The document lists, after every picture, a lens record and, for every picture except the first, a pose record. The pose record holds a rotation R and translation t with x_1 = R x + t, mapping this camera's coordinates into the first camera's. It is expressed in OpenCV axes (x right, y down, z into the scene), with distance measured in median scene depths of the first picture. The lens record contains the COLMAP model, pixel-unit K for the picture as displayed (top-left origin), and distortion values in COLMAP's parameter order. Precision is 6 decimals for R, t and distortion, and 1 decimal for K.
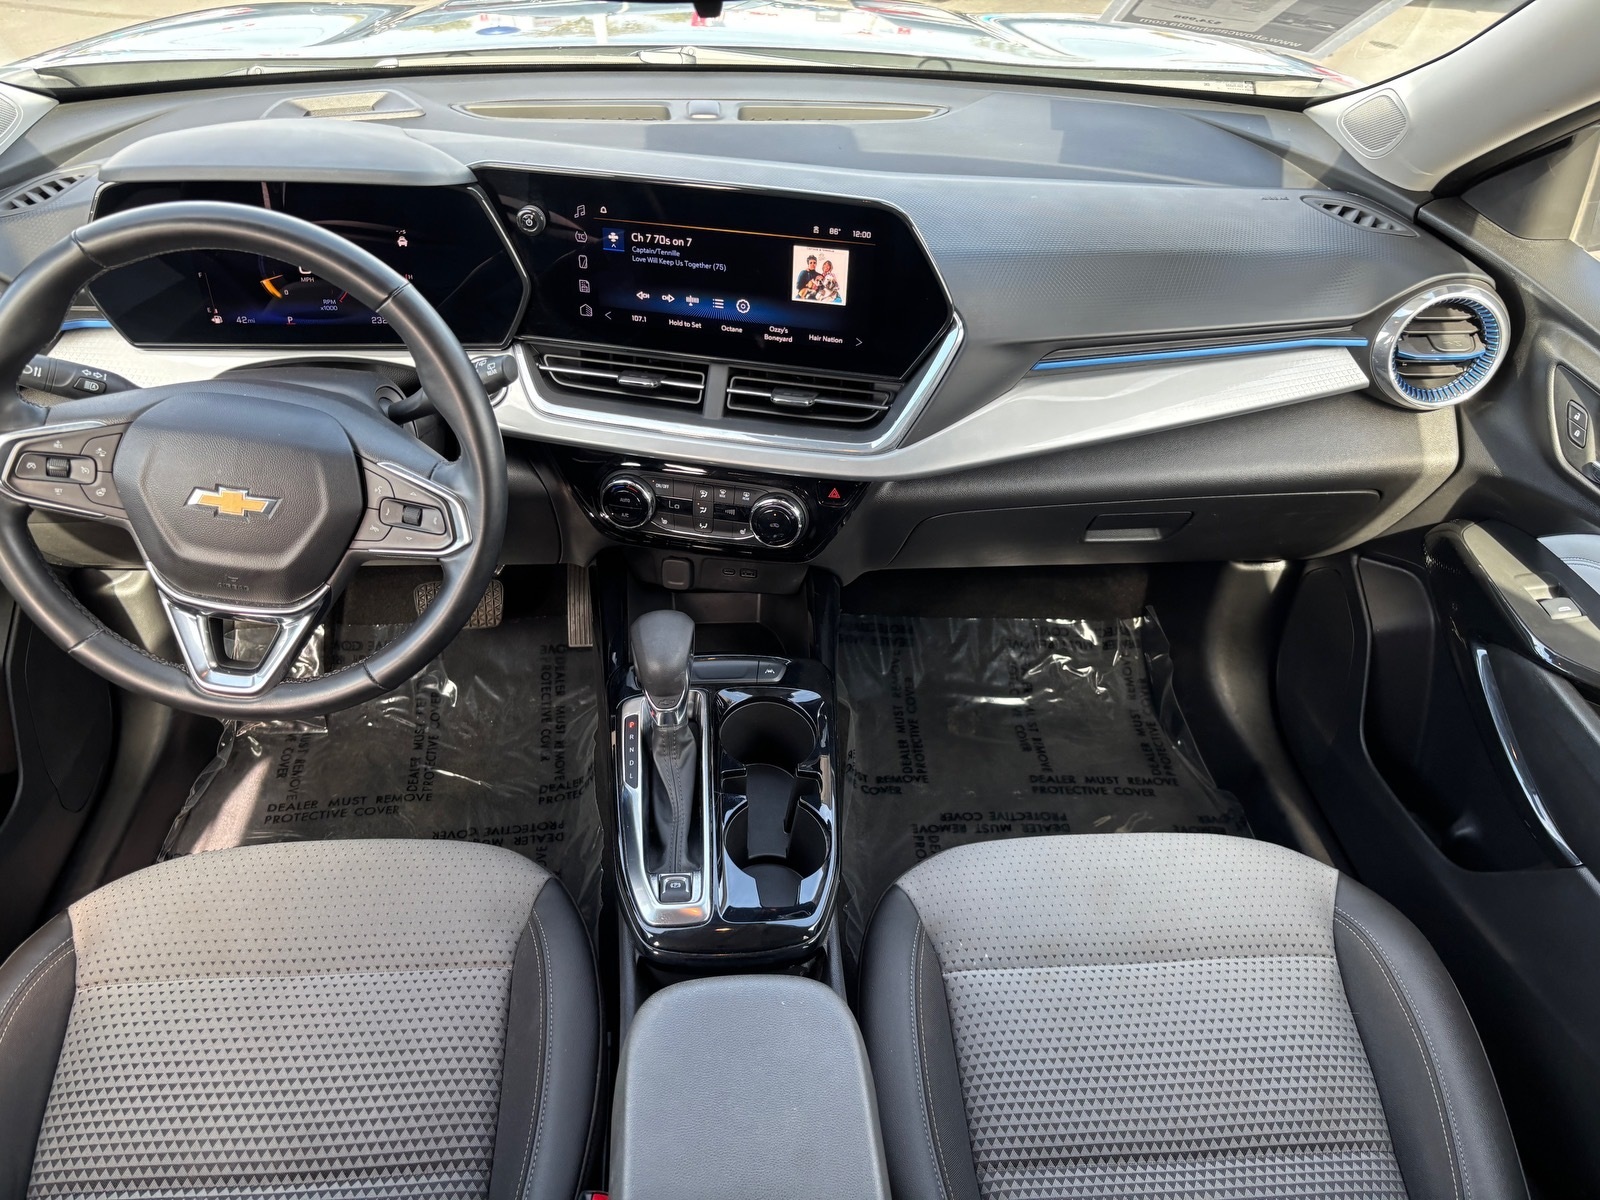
lens RADIAL K [[1234.8, 0, 791.6], [0, 1234.8, 623.9], [0, 0, 1]] dist [0.028151, -0.009019]
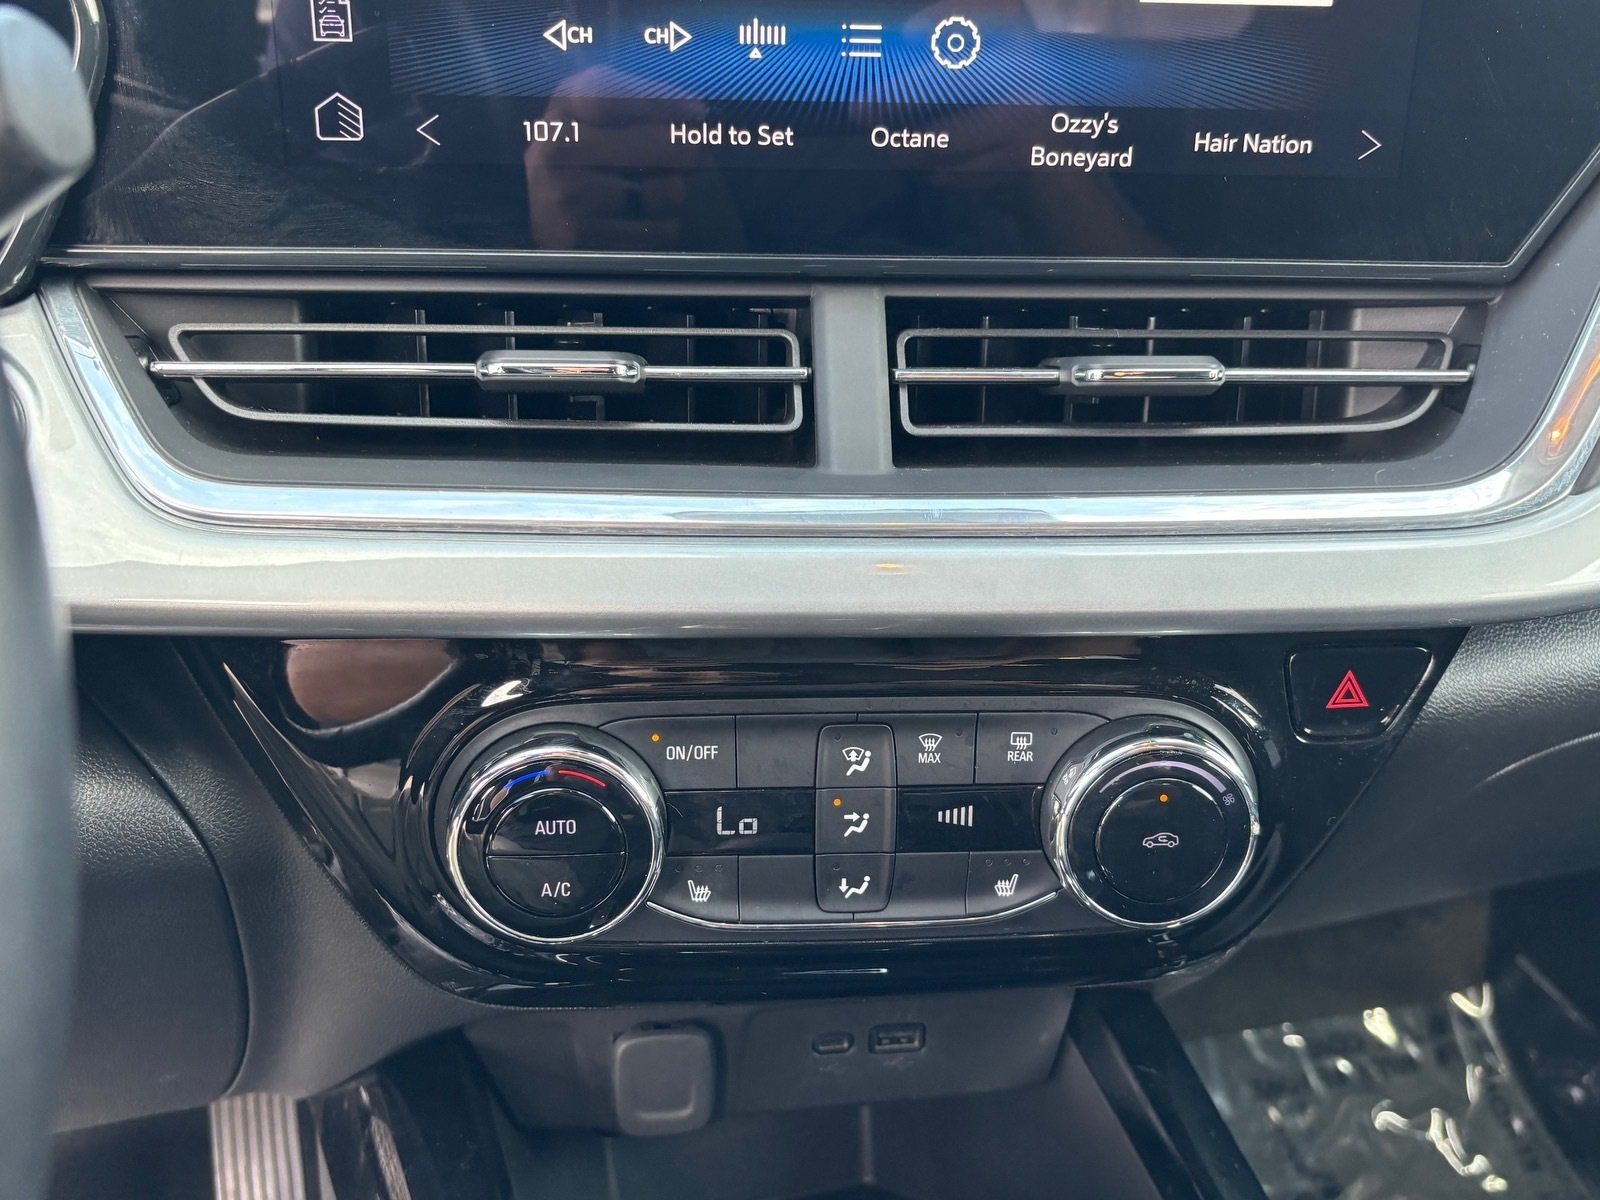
lens RADIAL K [[1613.1, 0, 811.9], [0, 1613.1, 598.0], [0, 0, 1]] dist [0.214868, -0.953172]
pose [[0.963596, -0.099754, 0.248058, -0.171216], [0.162950, 0.954677, -0.249077, -0.057547], [-0.211968, 0.280431, 0.936177, 0.711092]]
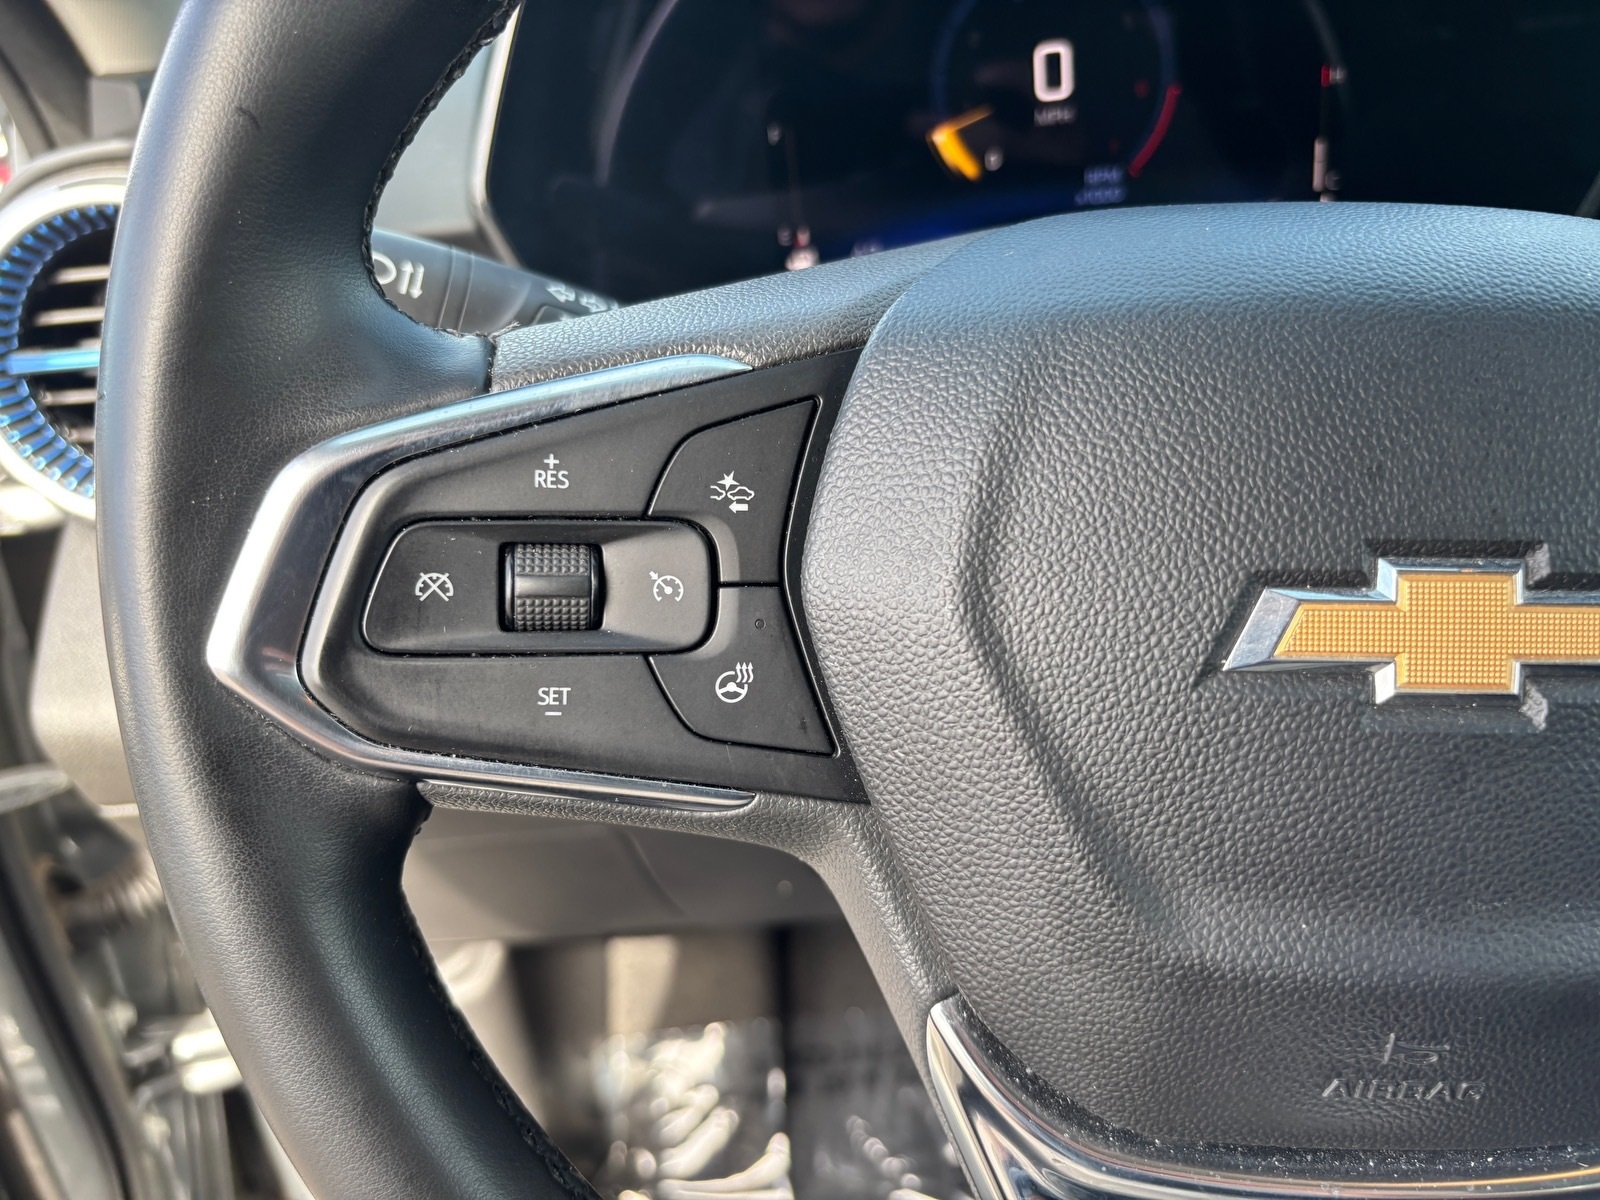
lens RADIAL K [[1278.3, 0, 806.2], [0, 1278.3, 635.7], [0, 0, 1]] dist [-0.002955, -0.038731]
pose [[0.992183, -0.102623, -0.071008, -0.454750], [0.082424, 0.966120, -0.244578, -0.050648], [0.093701, 0.236814, 0.967026, 0.681558]]
